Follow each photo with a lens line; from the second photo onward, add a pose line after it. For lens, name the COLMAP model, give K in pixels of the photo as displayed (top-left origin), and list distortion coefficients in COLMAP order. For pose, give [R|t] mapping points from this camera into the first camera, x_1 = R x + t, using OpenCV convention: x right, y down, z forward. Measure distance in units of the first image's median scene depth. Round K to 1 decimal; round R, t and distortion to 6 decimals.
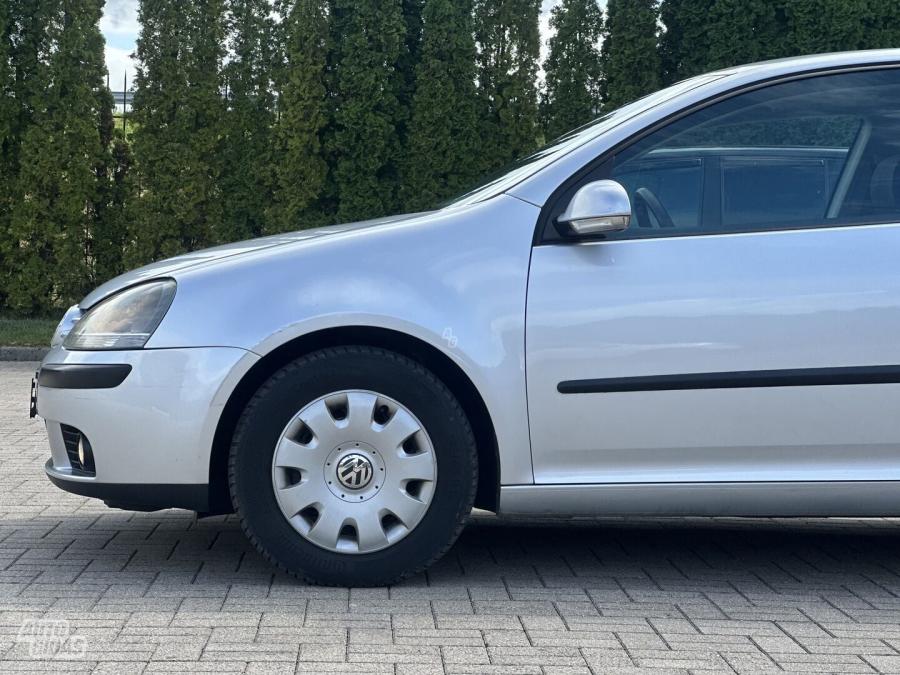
lens RADIAL K [[1968.4, 0, 450.0], [0, 1968.4, 337.5], [0, 0, 1]] dist [0.013889, 1.245394]
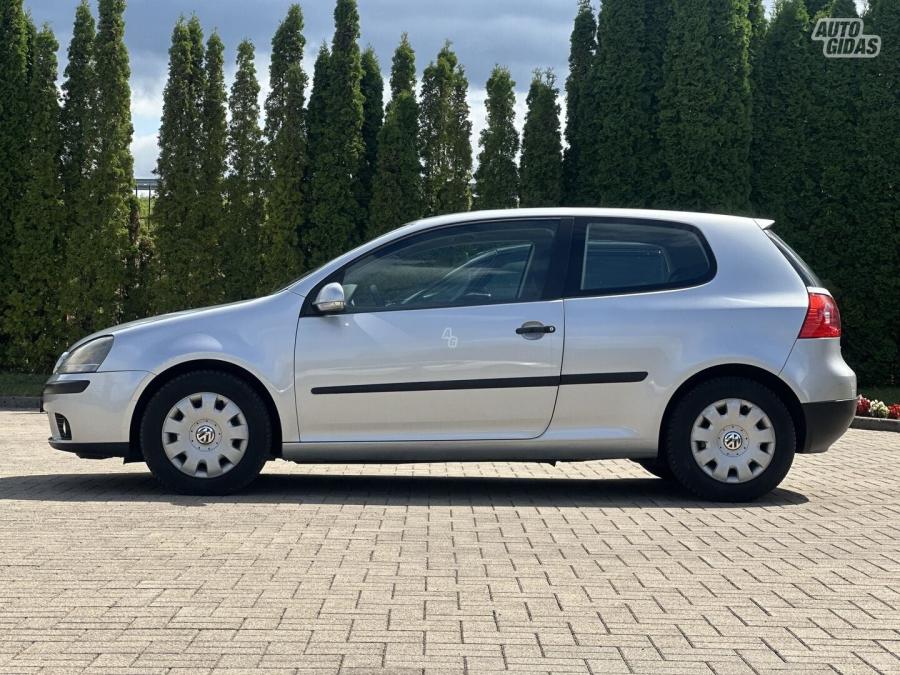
lens RADIAL K [[1862.7, 0, 453.6], [0, 1862.7, 313.4], [0, 0, 1]] dist [-0.438826, 7.242159]
pose [[0.999815, -0.005836, -0.018333, 0.057307], [0.004942, 0.998814, -0.048436, 0.009620], [0.018594, 0.048337, 0.998658, -0.202279]]
